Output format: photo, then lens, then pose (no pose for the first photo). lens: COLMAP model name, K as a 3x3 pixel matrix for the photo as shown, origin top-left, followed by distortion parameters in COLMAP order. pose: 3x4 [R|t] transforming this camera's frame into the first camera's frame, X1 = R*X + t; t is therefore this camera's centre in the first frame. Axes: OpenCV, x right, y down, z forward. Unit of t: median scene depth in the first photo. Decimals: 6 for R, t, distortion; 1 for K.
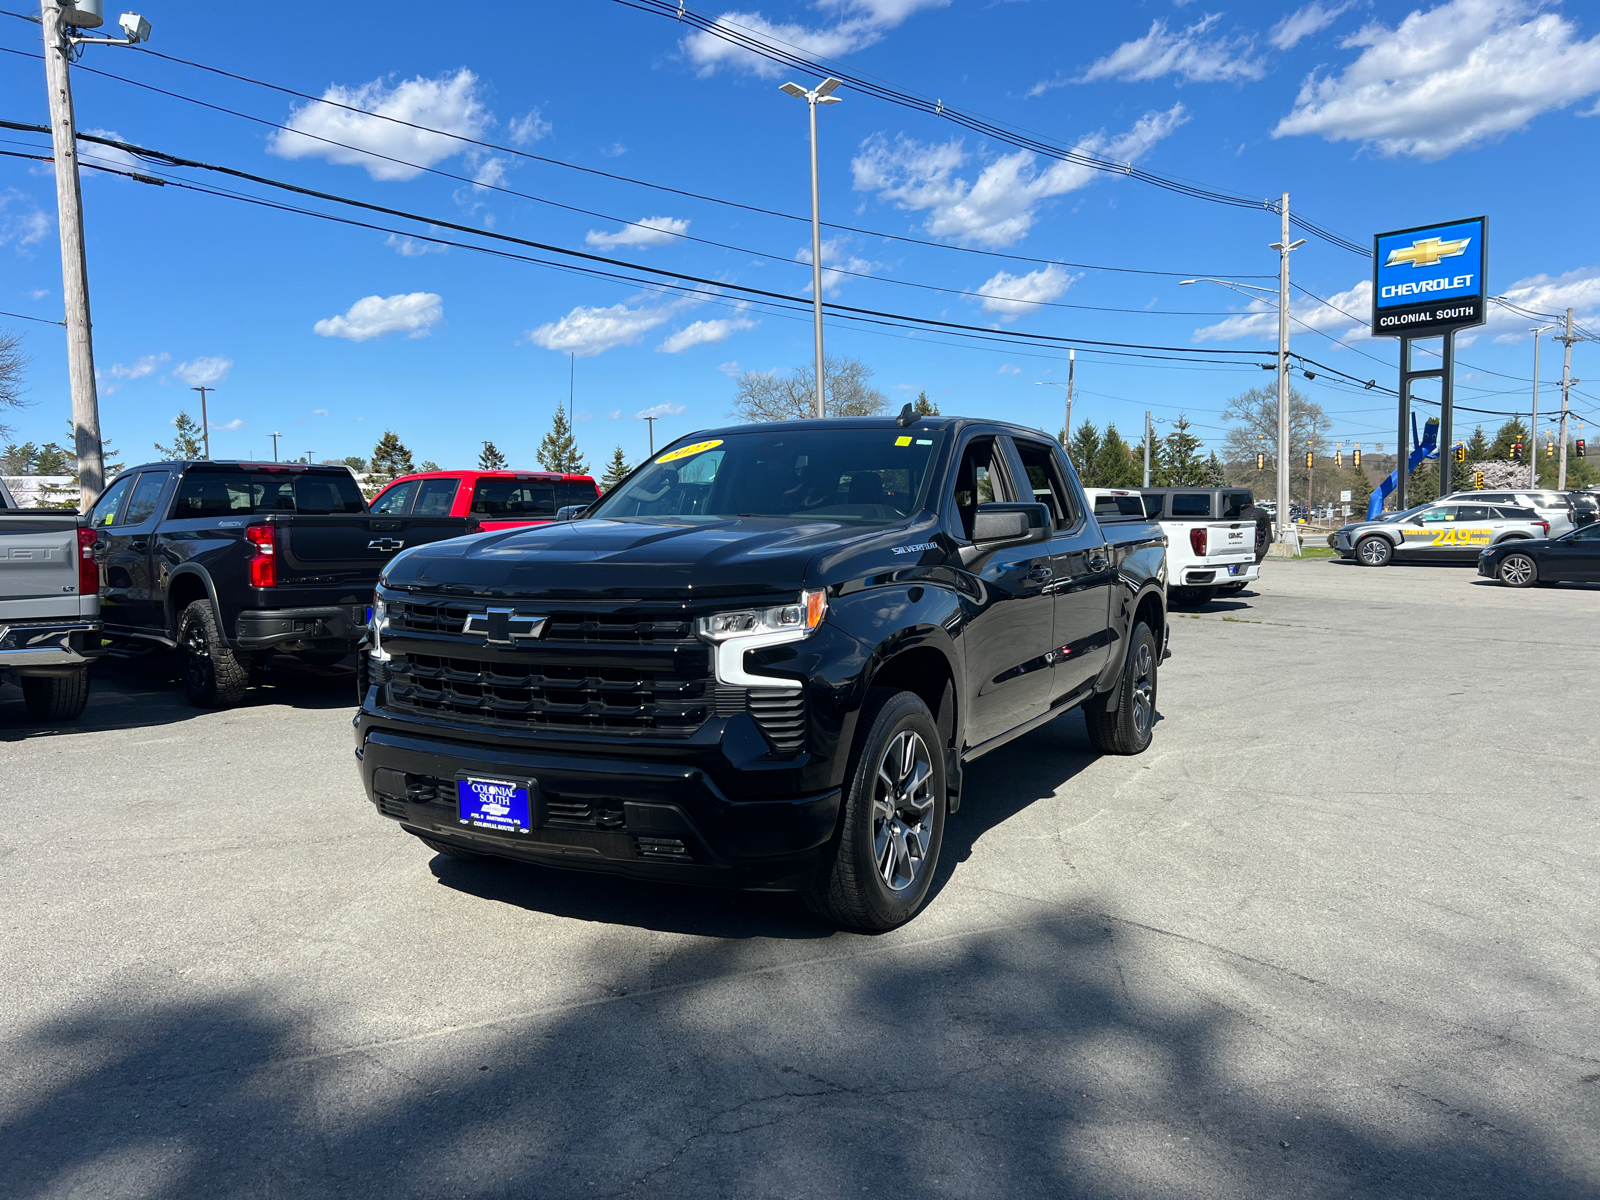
lens RADIAL K [[1192.1, 0, 787.8], [0, 1192.1, 605.1], [0, 0, 1]] dist [0.051694, -0.059983]
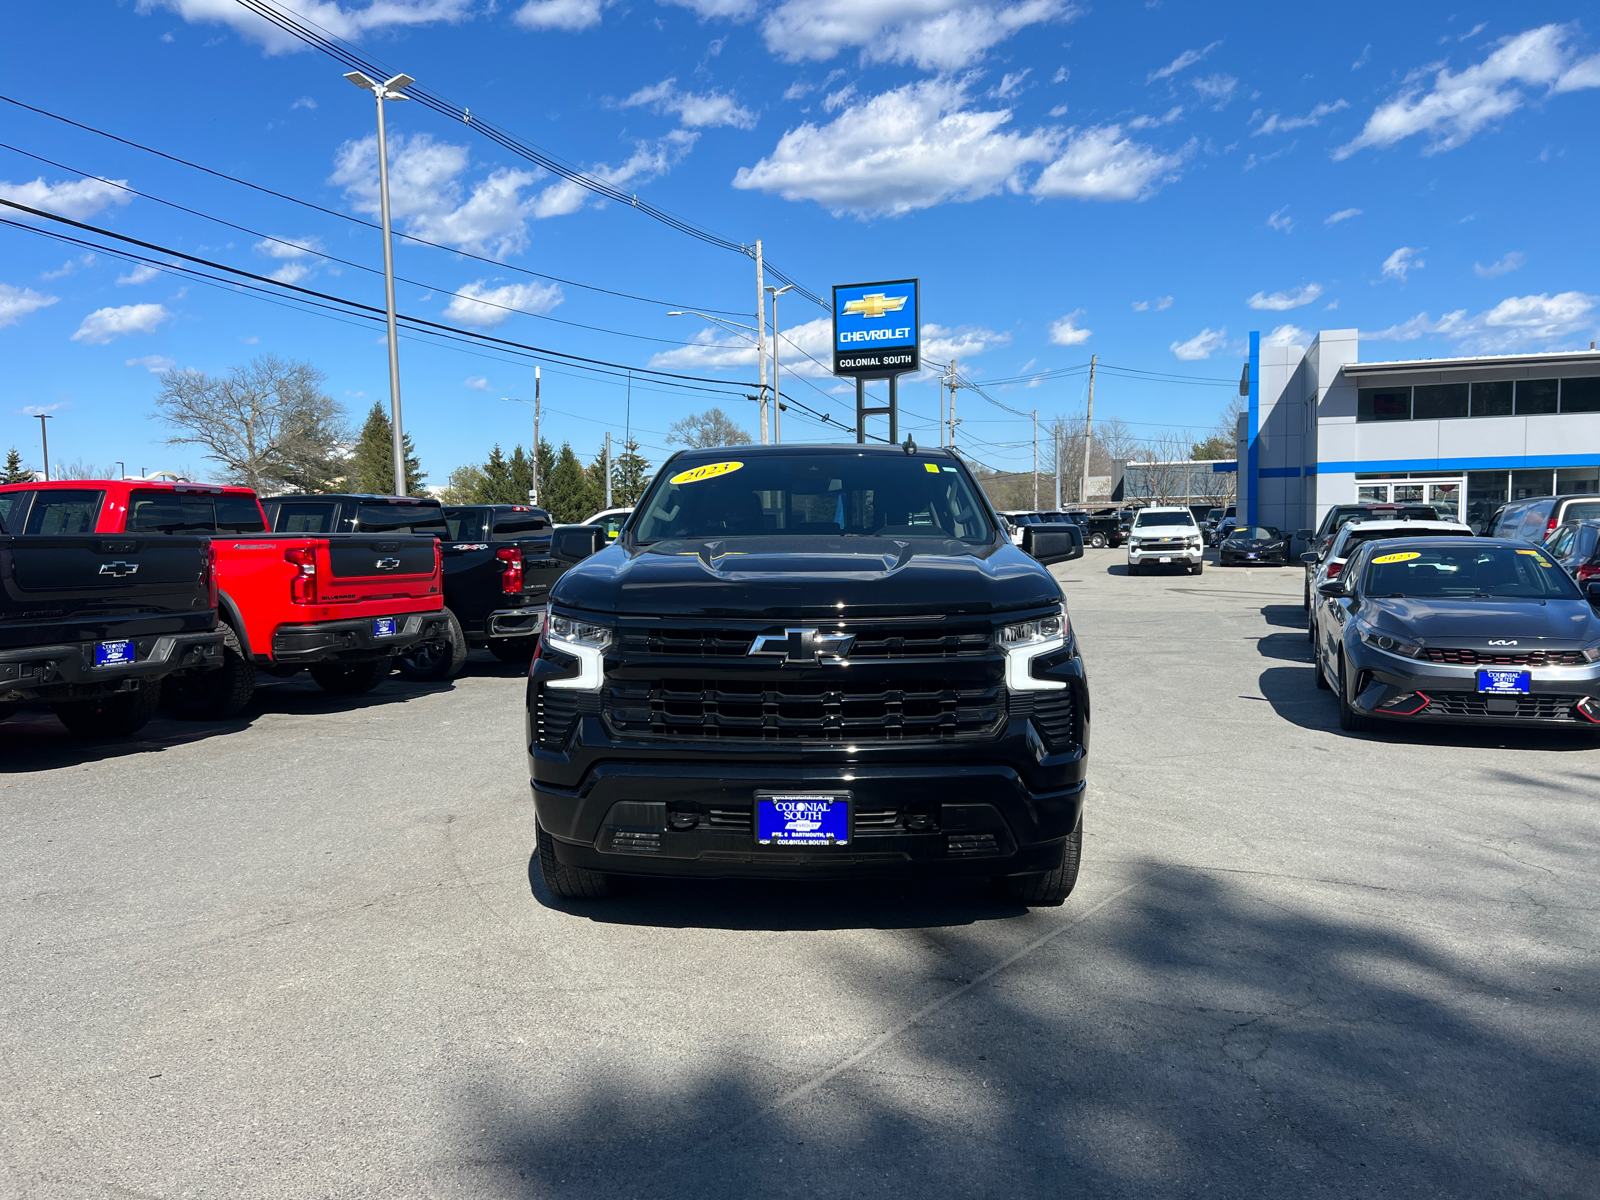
lens RADIAL K [[1192.1, 0, 787.8], [0, 1192.1, 605.1], [0, 0, 1]] dist [0.051694, -0.059983]
pose [[0.898711, -0.027270, 0.437693, -0.502764], [0.033138, 0.999434, -0.005775, -0.008504], [-0.437287, 0.019694, 0.899106, 0.062855]]
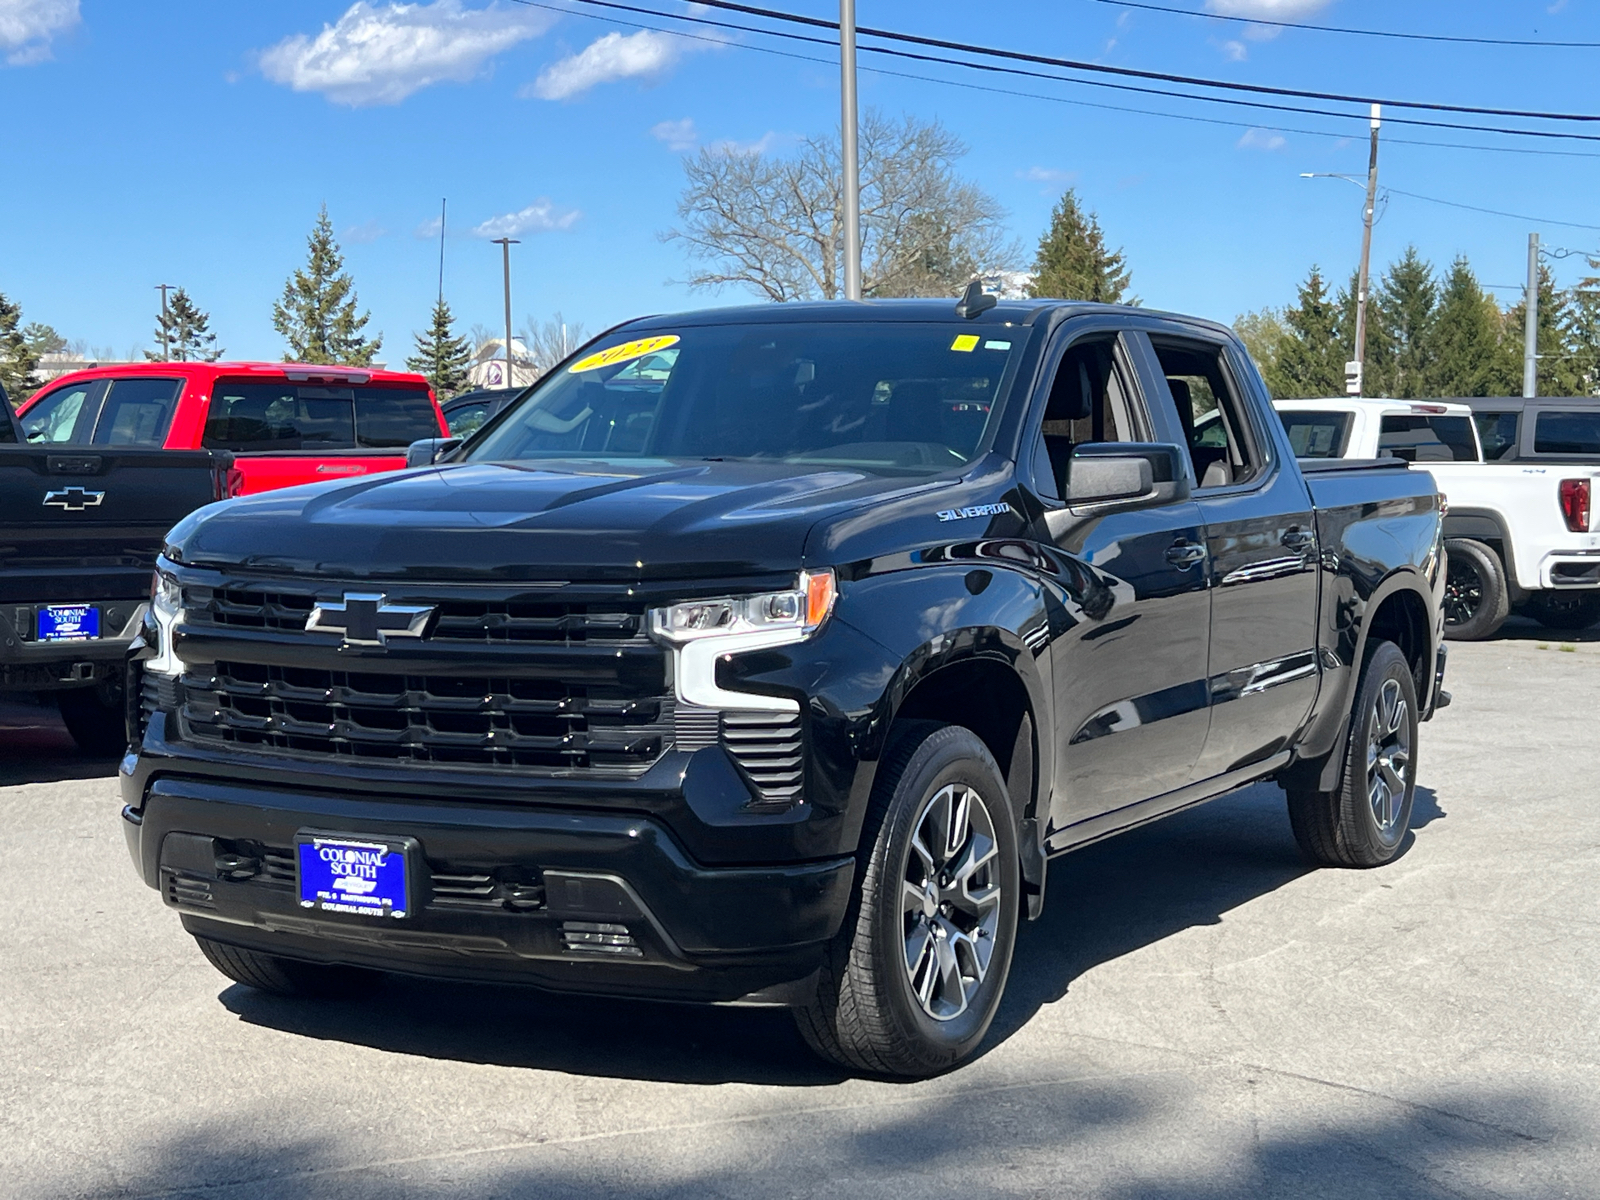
lens RADIAL K [[2484.3, 0, 821.0], [0, 2484.3, 636.2], [0, 0, 1]] dist [0.159773, -0.554897]
pose [[0.999883, 0.006979, 0.013600, 0.003269], [-0.007010, 0.999973, 0.002261, 0.015806], [-0.013584, -0.002356, 0.999905, -0.322656]]
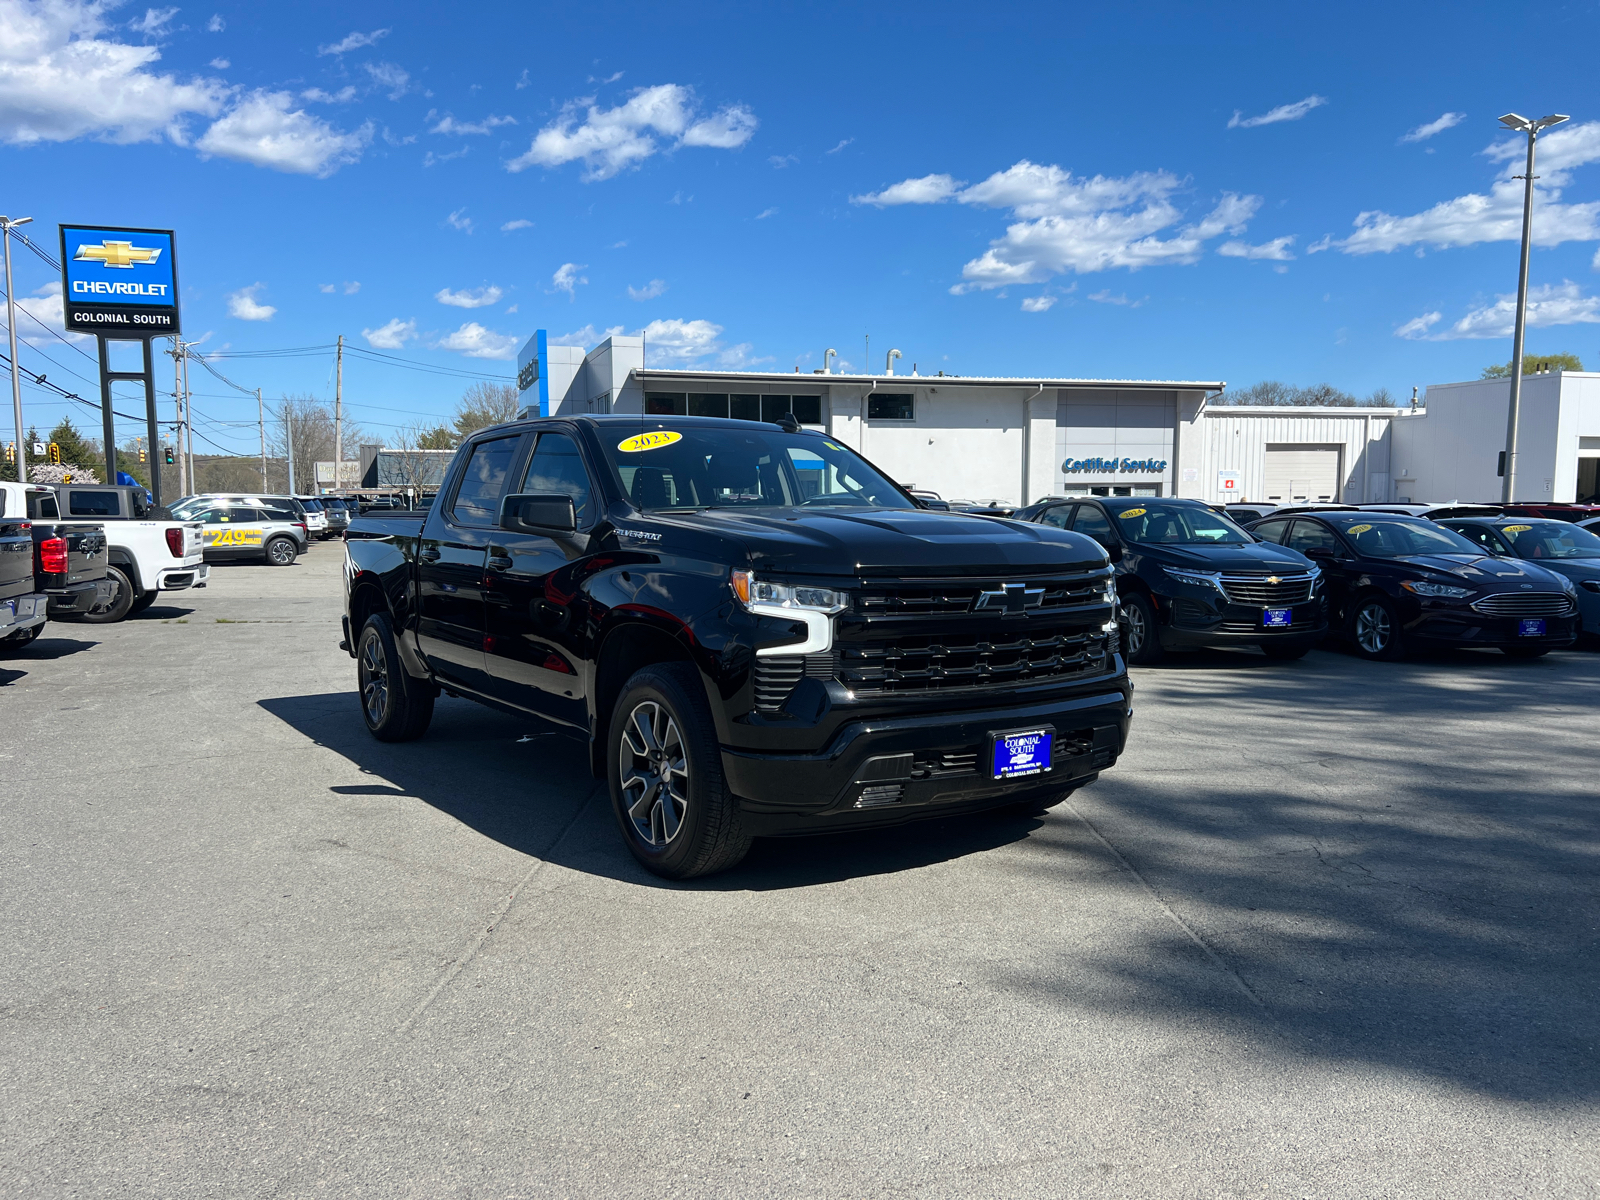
lens RADIAL K [[1192.1, 0, 787.8], [0, 1192.1, 605.1], [0, 0, 1]] dist [0.051694, -0.059983]
pose [[0.467400, -0.060825, 0.881951, -0.976469], [0.063489, 0.997364, 0.035138, -0.022312], [-0.881763, 0.039571, 0.470029, 0.471318]]
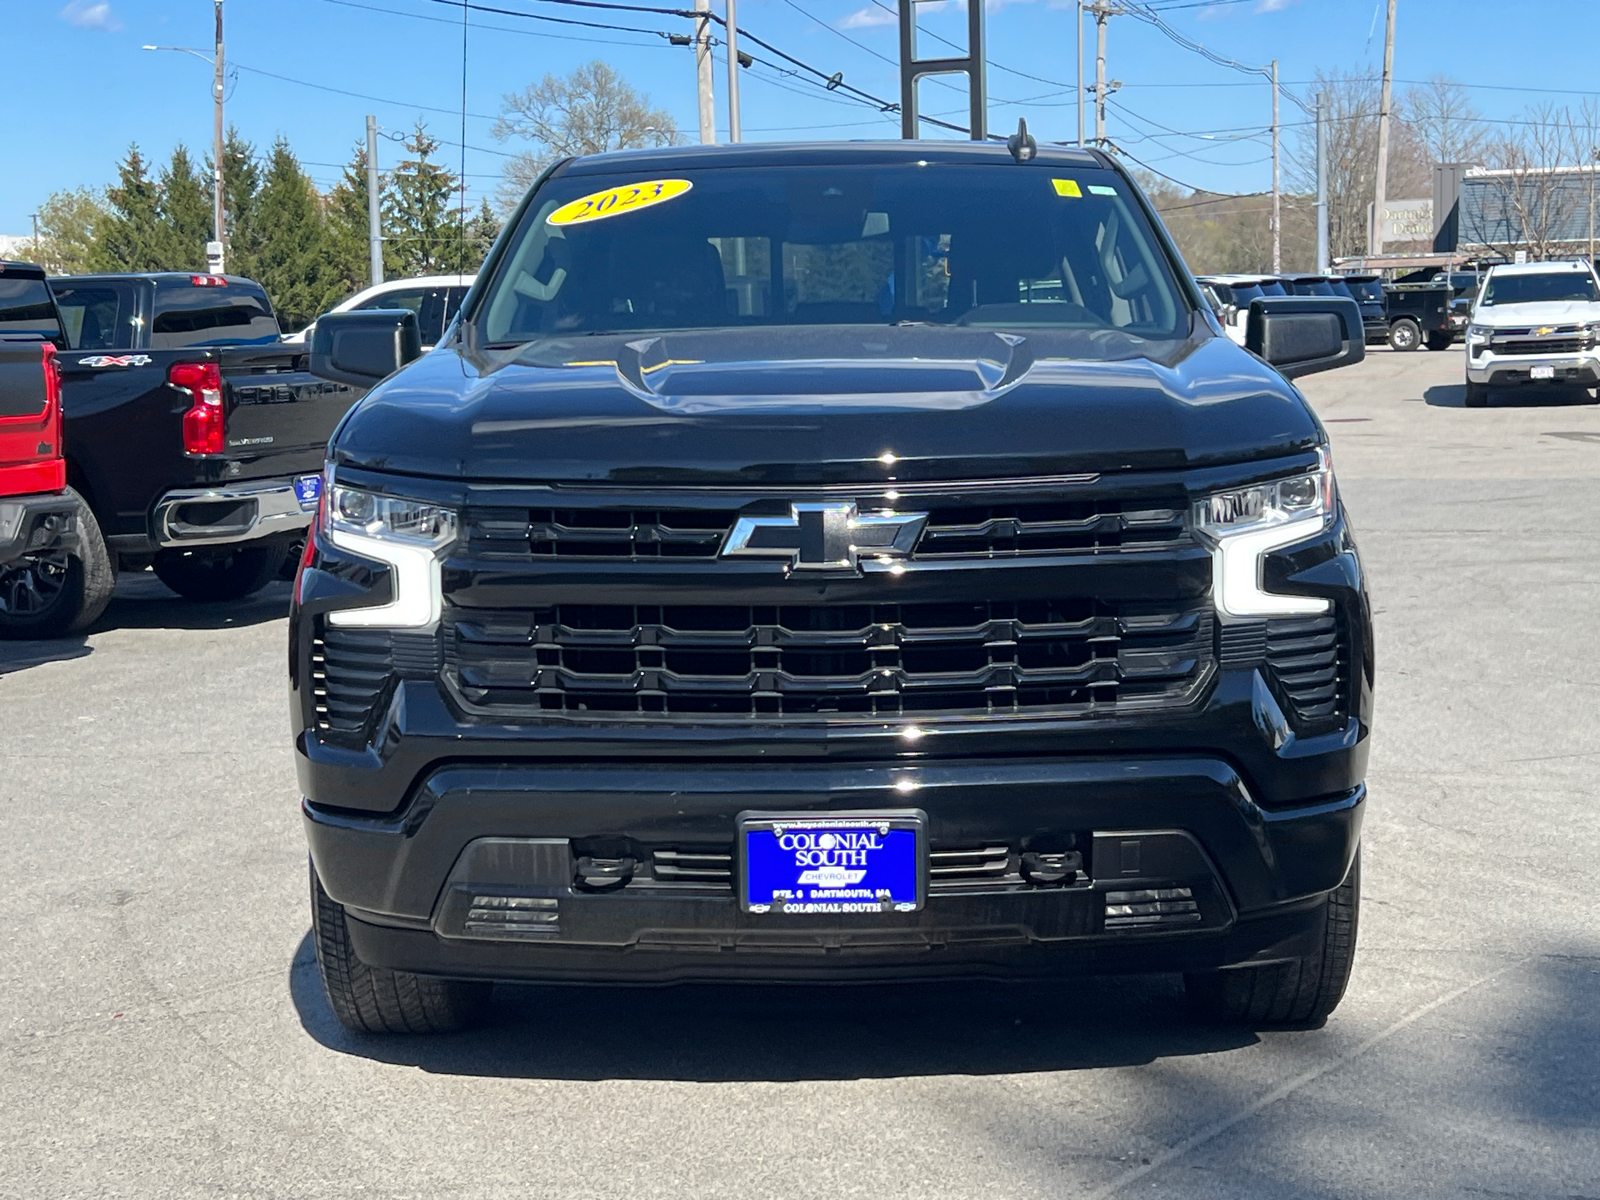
lens RADIAL K [[2484.3, 0, 821.0], [0, 2484.3, 636.2], [0, 0, 1]] dist [0.159773, -0.554897]
pose [[0.887041, -0.068014, 0.456653, -0.543290], [0.046813, 0.997242, 0.057596, -0.001436], [-0.459311, -0.029713, 0.887779, 0.008378]]
